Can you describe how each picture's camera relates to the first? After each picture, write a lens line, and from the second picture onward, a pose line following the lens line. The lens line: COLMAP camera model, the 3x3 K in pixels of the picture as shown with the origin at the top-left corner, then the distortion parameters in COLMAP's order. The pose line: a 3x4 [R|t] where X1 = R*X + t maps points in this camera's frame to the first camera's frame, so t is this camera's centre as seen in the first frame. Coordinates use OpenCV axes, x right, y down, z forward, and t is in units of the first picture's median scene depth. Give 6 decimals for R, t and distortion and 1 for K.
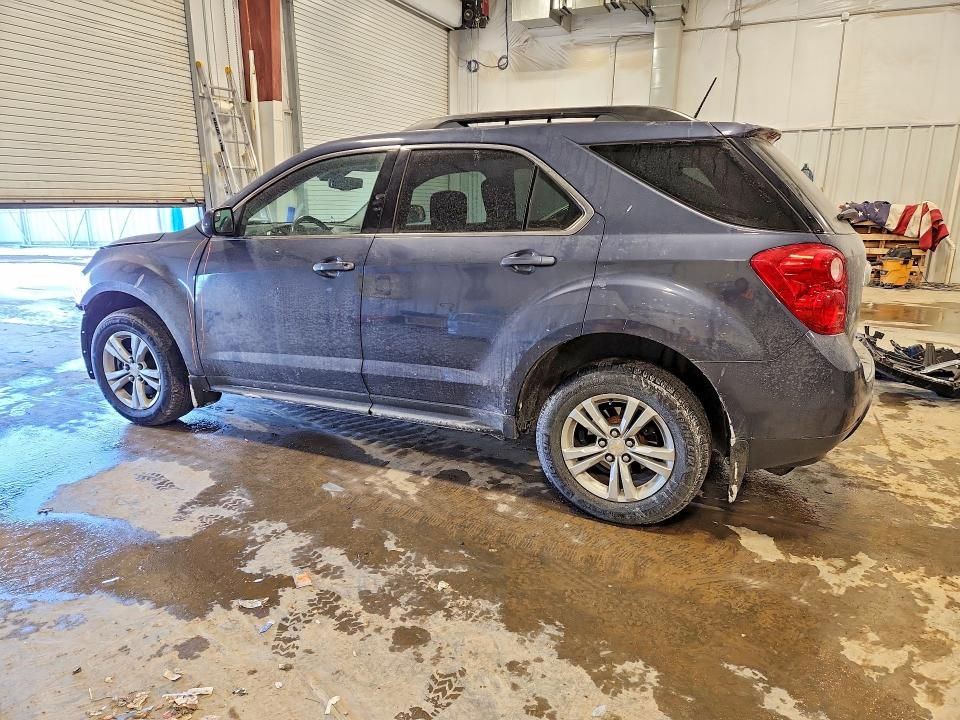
lens RADIAL K [[638.3, 0, 480.0], [0, 638.3, 360.0], [0, 0, 1]] dist [0.081835, -0.071798]
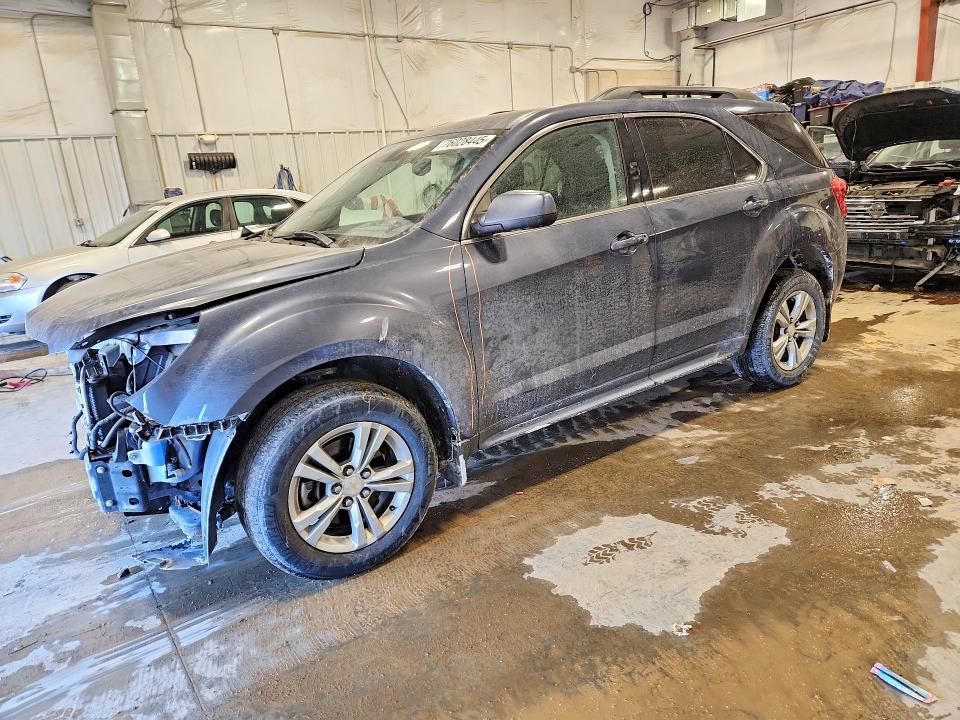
lens RADIAL K [[638.3, 0, 480.0], [0, 638.3, 360.0], [0, 0, 1]] dist [0.081835, -0.071798]
pose [[0.494546, -0.275193, 0.824435, -1.141689], [0.290375, 0.946362, 0.141707, -0.176436], [-0.819211, 0.169315, 0.547929, 0.685801]]
